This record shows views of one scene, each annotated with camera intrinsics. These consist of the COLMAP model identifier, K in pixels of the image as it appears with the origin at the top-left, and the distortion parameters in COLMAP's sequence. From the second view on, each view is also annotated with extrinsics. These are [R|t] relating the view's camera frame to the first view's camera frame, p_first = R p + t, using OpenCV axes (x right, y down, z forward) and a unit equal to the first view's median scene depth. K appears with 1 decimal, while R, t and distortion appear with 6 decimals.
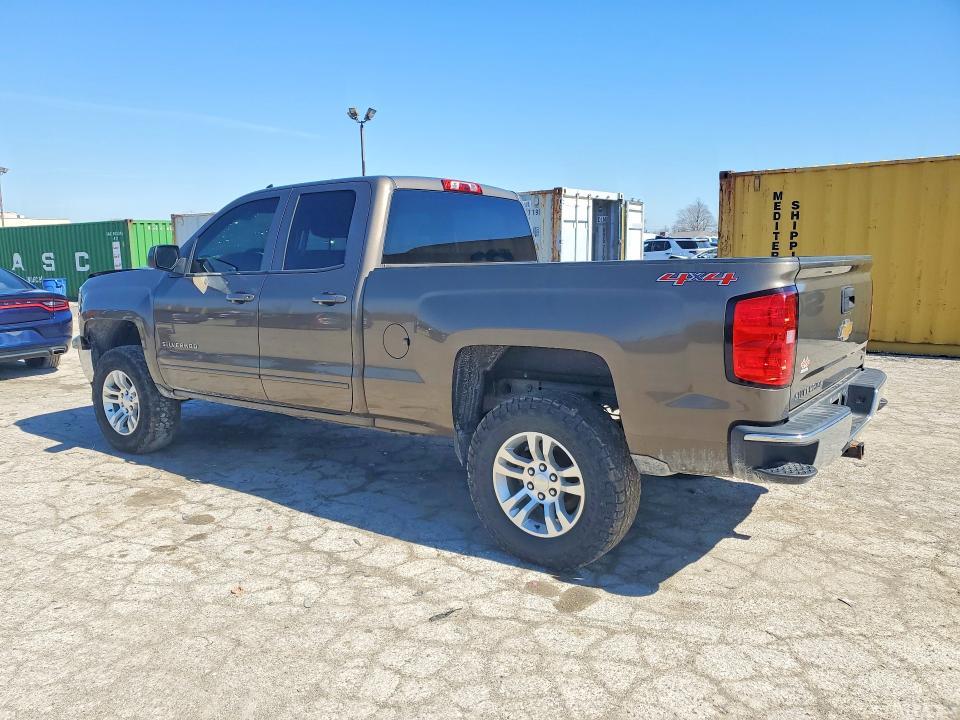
lens RADIAL K [[726.0, 0, 462.2], [0, 726.0, 376.3], [0, 0, 1]] dist [0.008938, -0.011952]
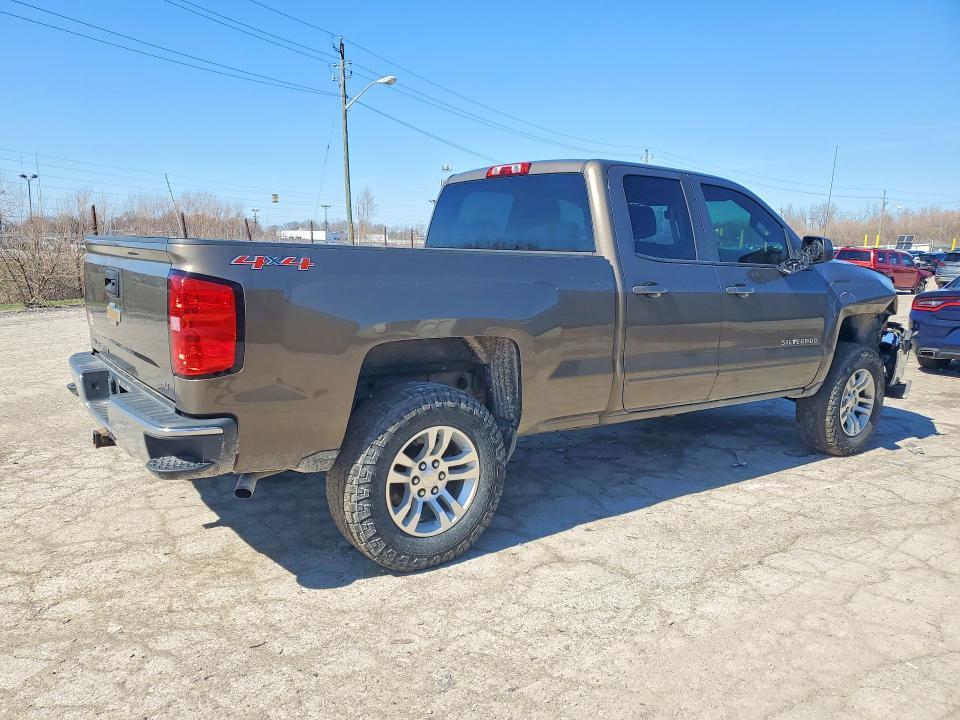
lens RADIAL K [[768.9, 0, 480.0], [0, 768.9, 360.0], [0, 0, 1]] dist [-0.007766, 0.004278]
pose [[-0.267553, 0.153302, -0.951269, 1.233492], [-0.183724, 0.961032, 0.206550, -0.270681], [0.945865, 0.230034, -0.228962, 1.526150]]
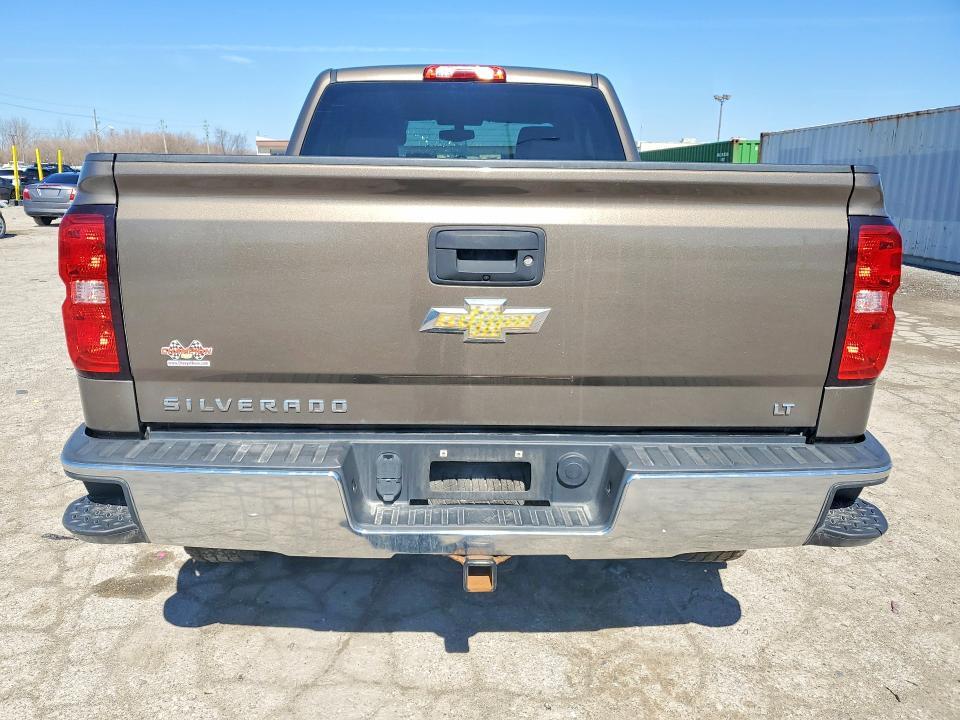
lens RADIAL K [[746.8, 0, 480.0], [0, 746.8, 360.0], [0, 0, 1]] dist [0.013279, 0.004524]
pose [[0.636668, 0.202083, -0.744188, 0.802636], [-0.150025, 0.979072, 0.137516, -0.092167], [0.756404, 0.024095, 0.653661, 0.612620]]
